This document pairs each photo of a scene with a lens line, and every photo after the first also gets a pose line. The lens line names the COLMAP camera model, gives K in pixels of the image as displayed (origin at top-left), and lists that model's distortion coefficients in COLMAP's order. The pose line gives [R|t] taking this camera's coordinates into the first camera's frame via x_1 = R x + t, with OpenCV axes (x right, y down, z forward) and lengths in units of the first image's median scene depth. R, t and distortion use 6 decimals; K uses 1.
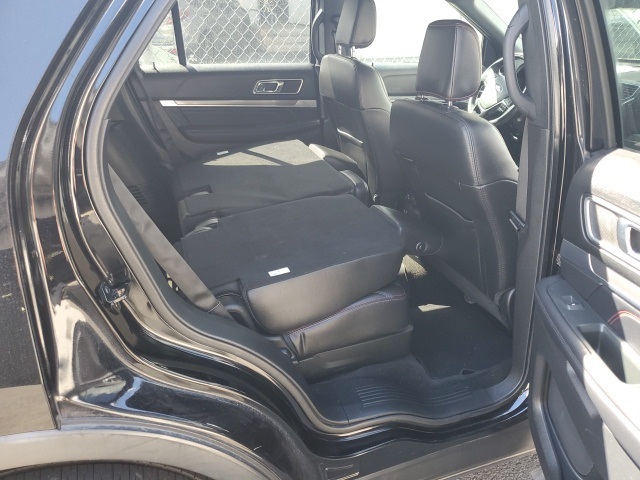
lens RADIAL K [[492.6, 0, 320.3], [0, 492.6, 239.5], [0, 0, 1]] dist [0.015019, -0.016723]
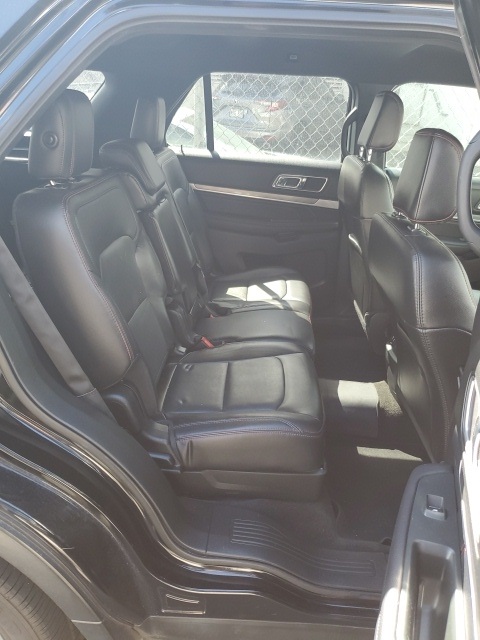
lens RADIAL K [[492.6, 0, 239.9], [0, 492.6, 316.6], [0, 0, 1]] dist [0.015019, -0.016723]
pose [[0.928415, 0.202912, -0.311243, 0.168109], [-0.210983, 0.977458, 0.007897, -0.040788], [0.305830, 0.058335, 0.950297, 0.072448]]
